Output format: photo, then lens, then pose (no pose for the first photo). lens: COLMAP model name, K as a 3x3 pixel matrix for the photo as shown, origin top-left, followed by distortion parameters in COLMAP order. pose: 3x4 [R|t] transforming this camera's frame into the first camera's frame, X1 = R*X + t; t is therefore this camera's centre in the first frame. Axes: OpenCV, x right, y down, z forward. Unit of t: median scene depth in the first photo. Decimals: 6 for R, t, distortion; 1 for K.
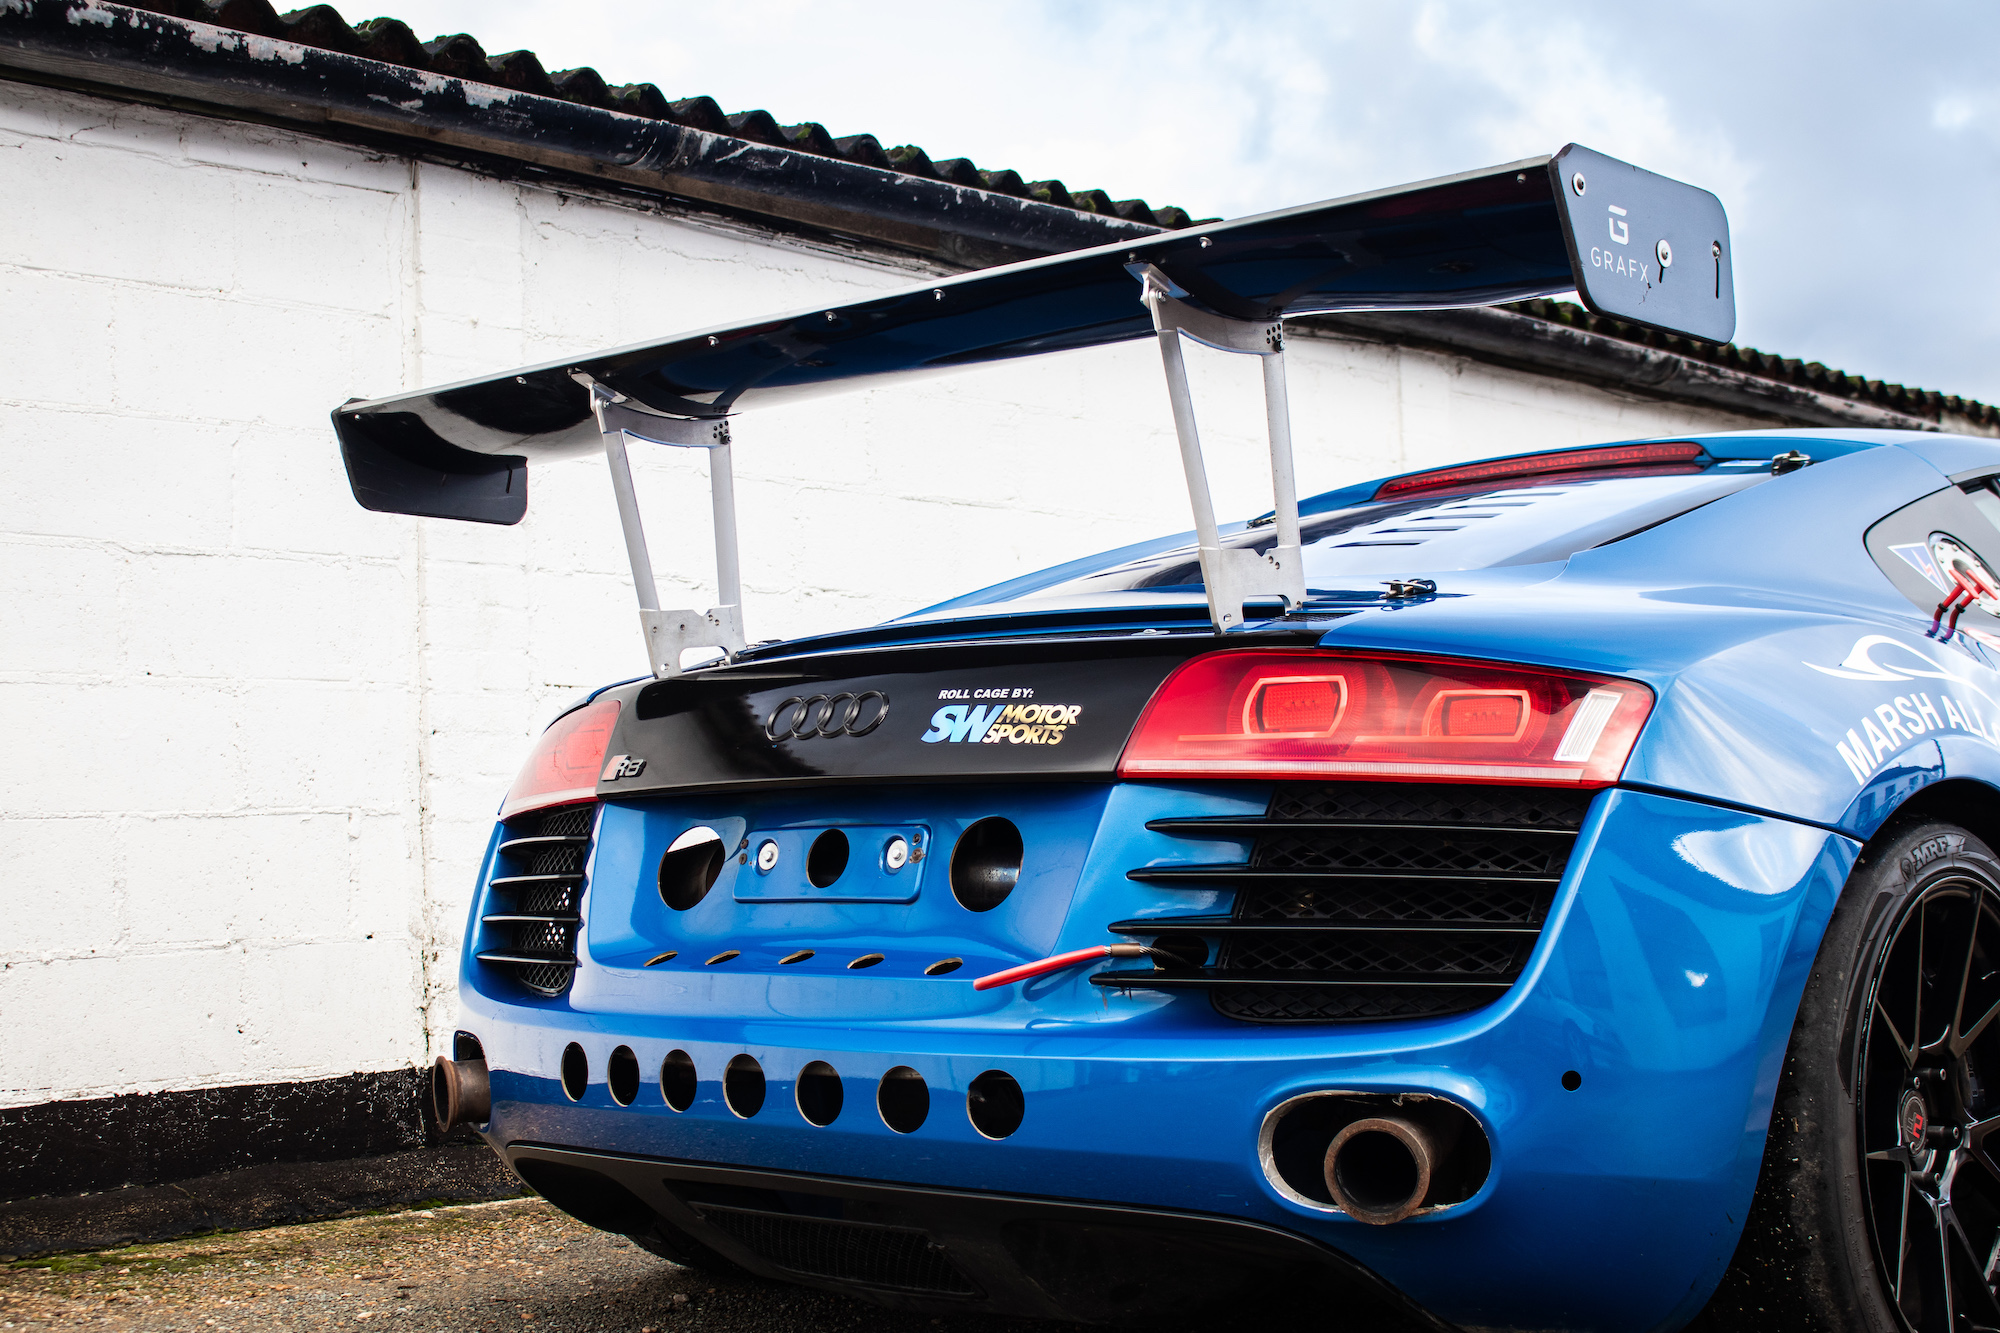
lens RADIAL K [[2703.5, 0, 998.6], [0, 2703.5, 675.9], [0, 0, 1]] dist [-0.083219, 0.143795]
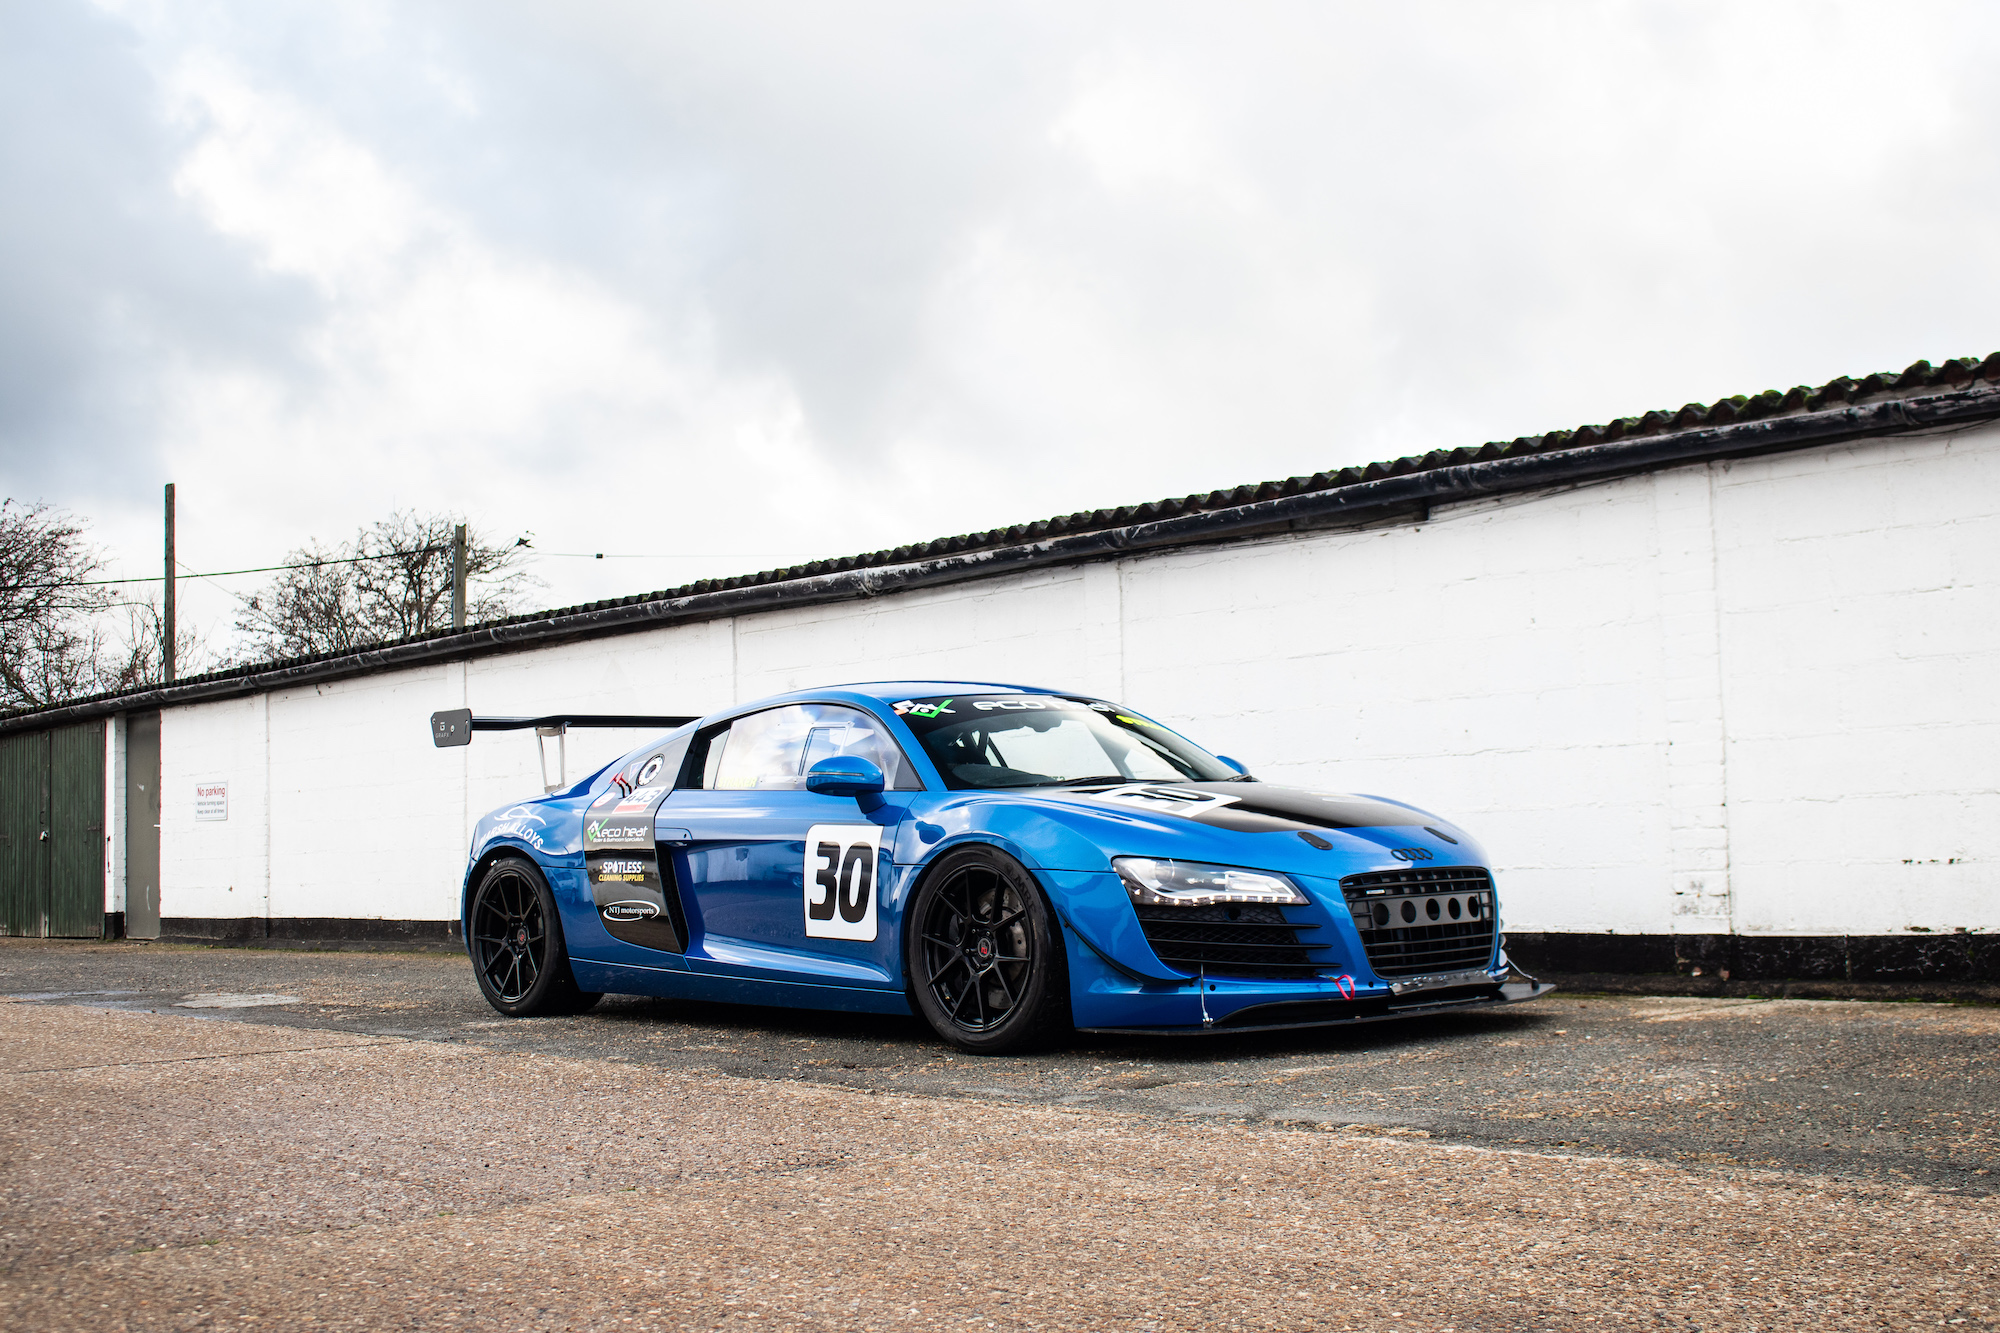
lens RADIAL K [[2397.6, 0, 1000.0], [0, 2397.6, 666.5], [0, 0, 1]] dist [-0.121037, 0.193510]
pose [[-0.083544, -0.049477, -0.995275, 2.247088], [0.091748, 0.994142, -0.057122, 0.026555], [0.992271, -0.096087, -0.078516, 1.216972]]
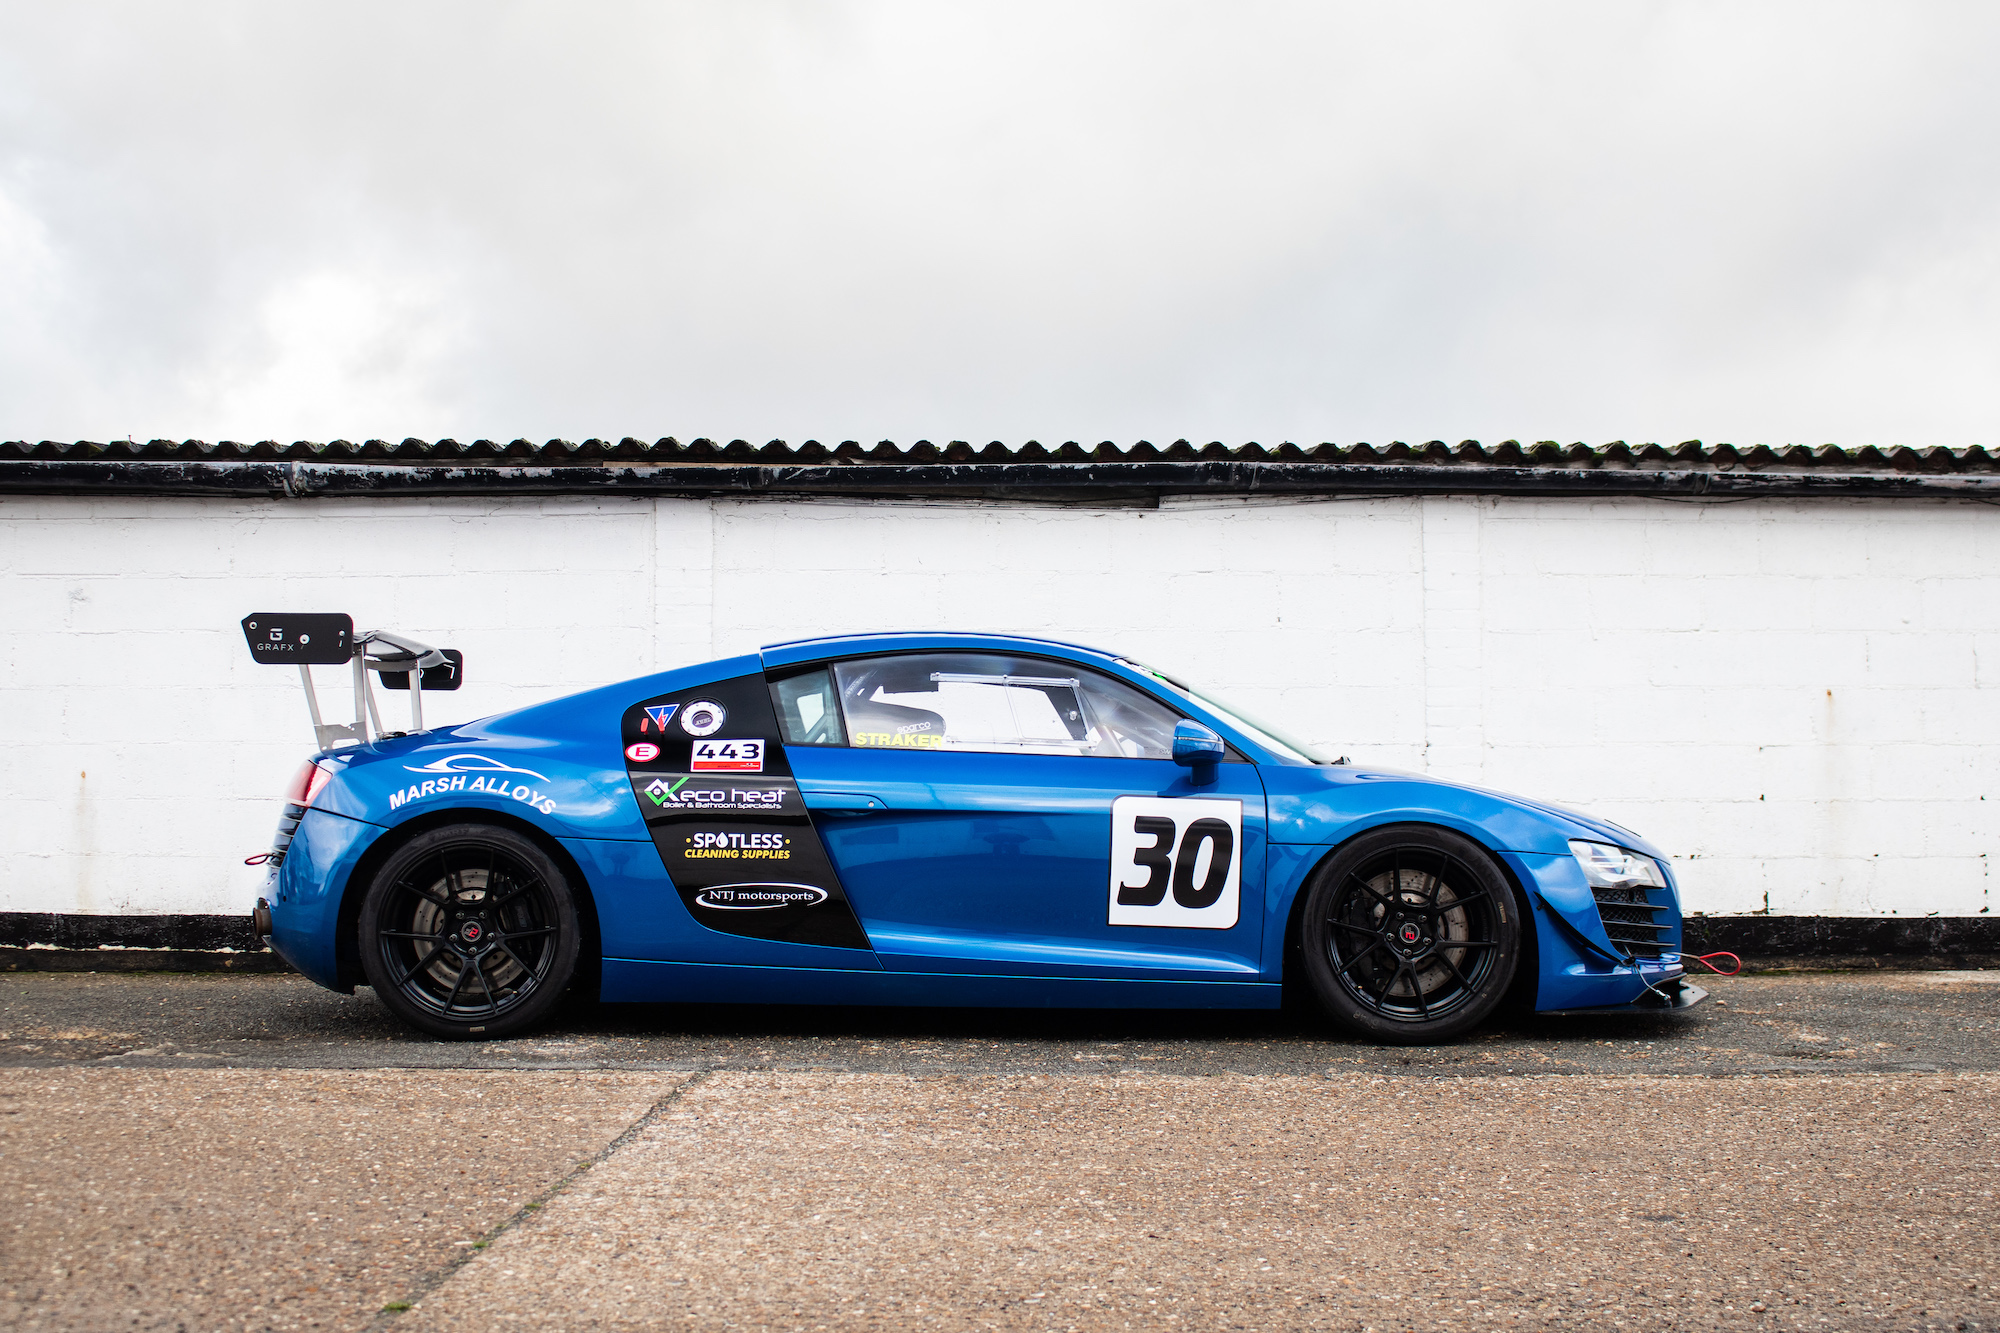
lens RADIAL K [[2537.9, 0, 1000.0], [0, 2537.9, 666.5], [0, 0, 1]] dist [-0.095524, 0.074526]
pose [[0.702311, -0.015119, -0.711710, 1.602148], [0.027048, 0.999619, 0.005456, -0.065578], [0.711356, -0.023082, 0.702453, -0.270556]]
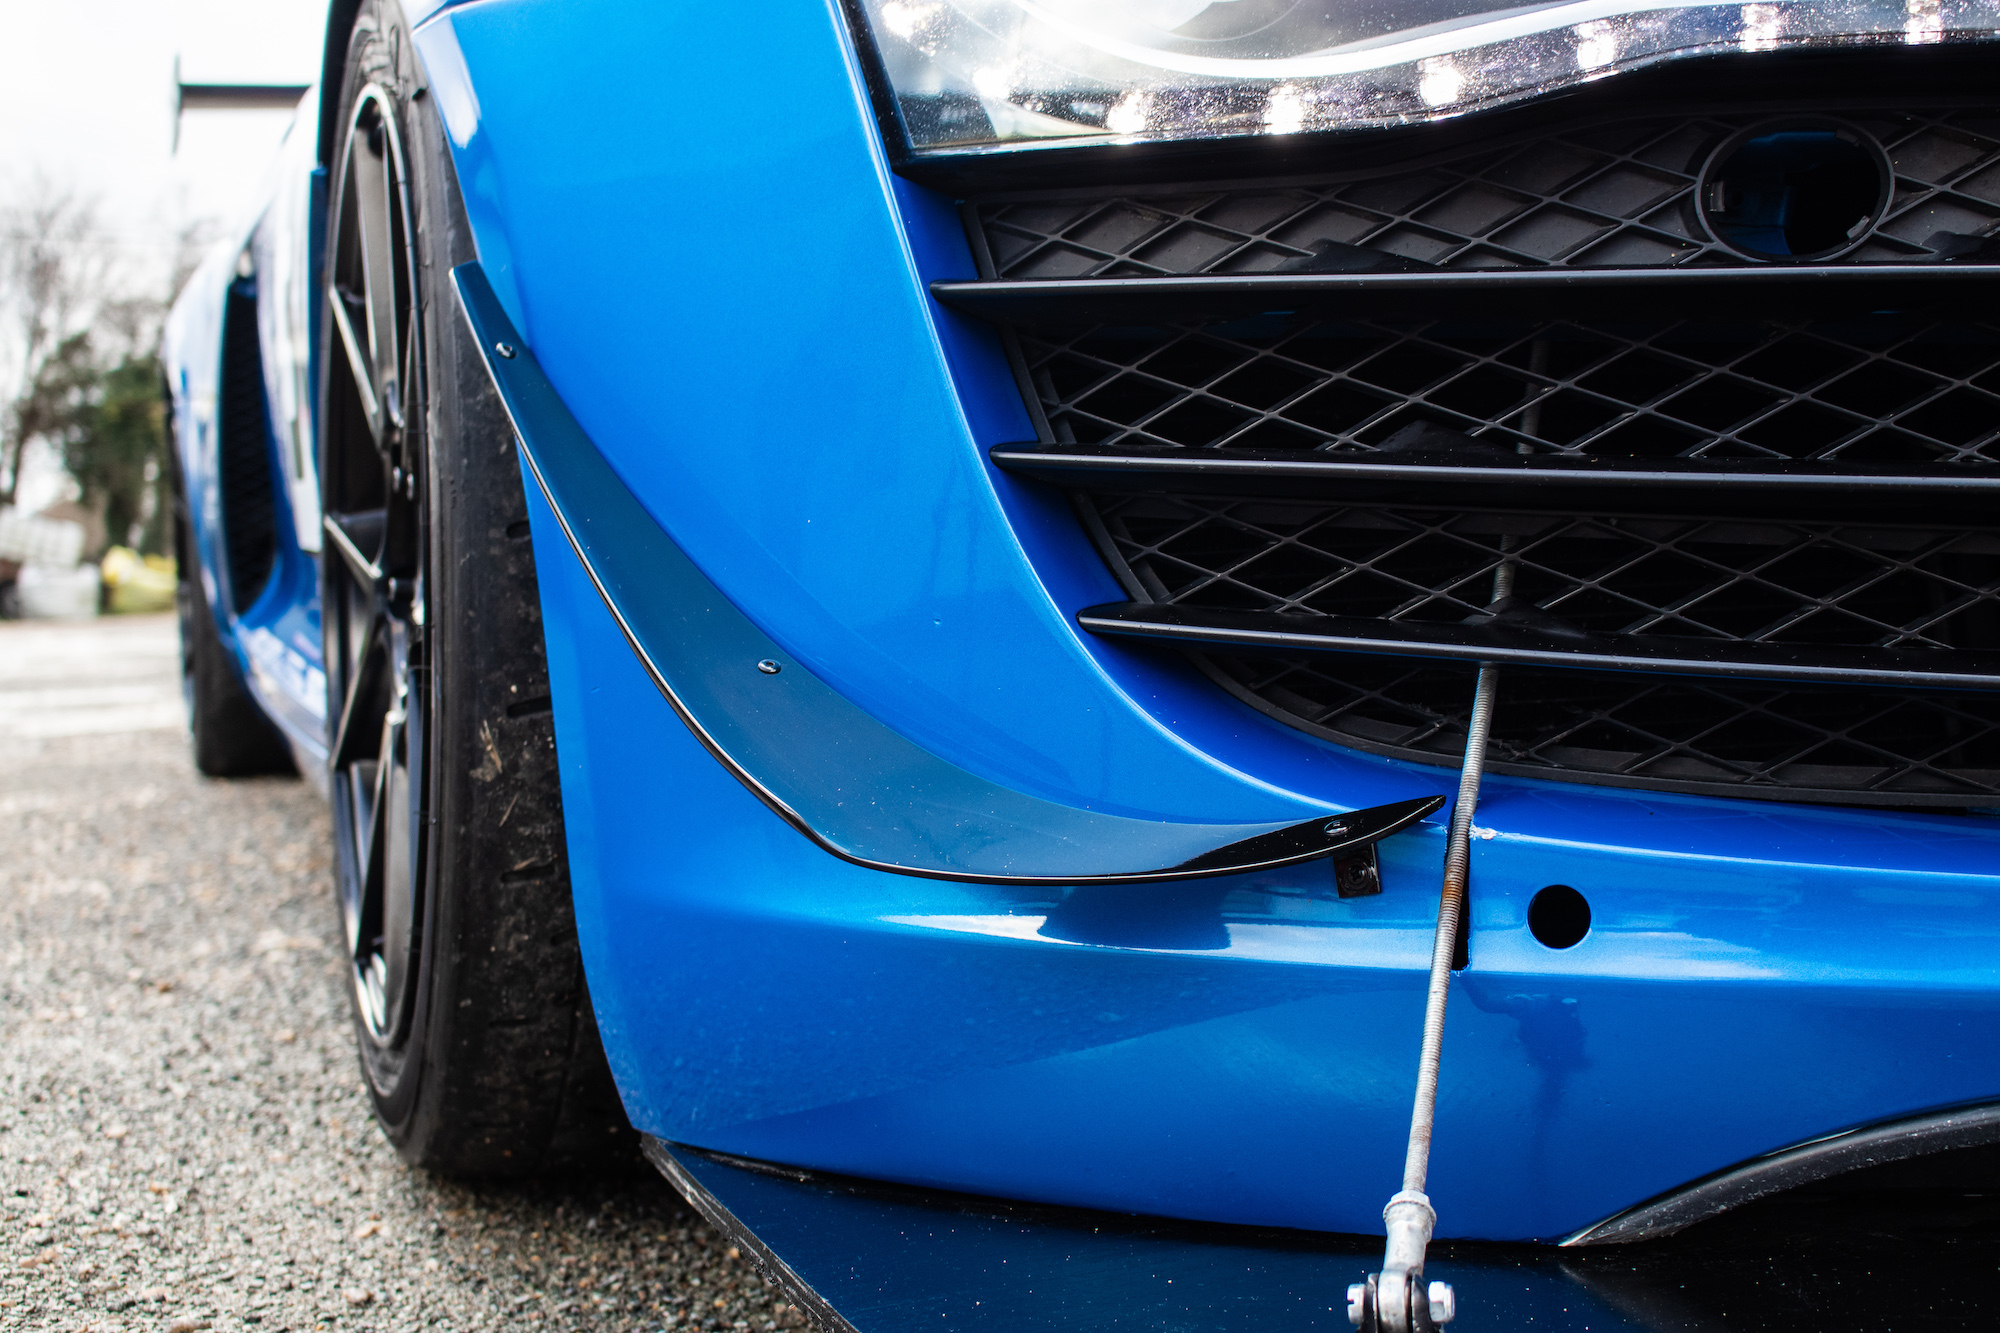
lens RADIAL K [[2537.9, 0, 1000.0], [0, 2537.9, 666.5], [0, 0, 1]] dist [-0.095524, 0.074526]
pose [[-0.486163, 0.092097, -0.869001, 0.854639], [0.118803, 0.992164, 0.038686, 0.130221], [0.865755, -0.084432, -0.493295, 1.261640]]
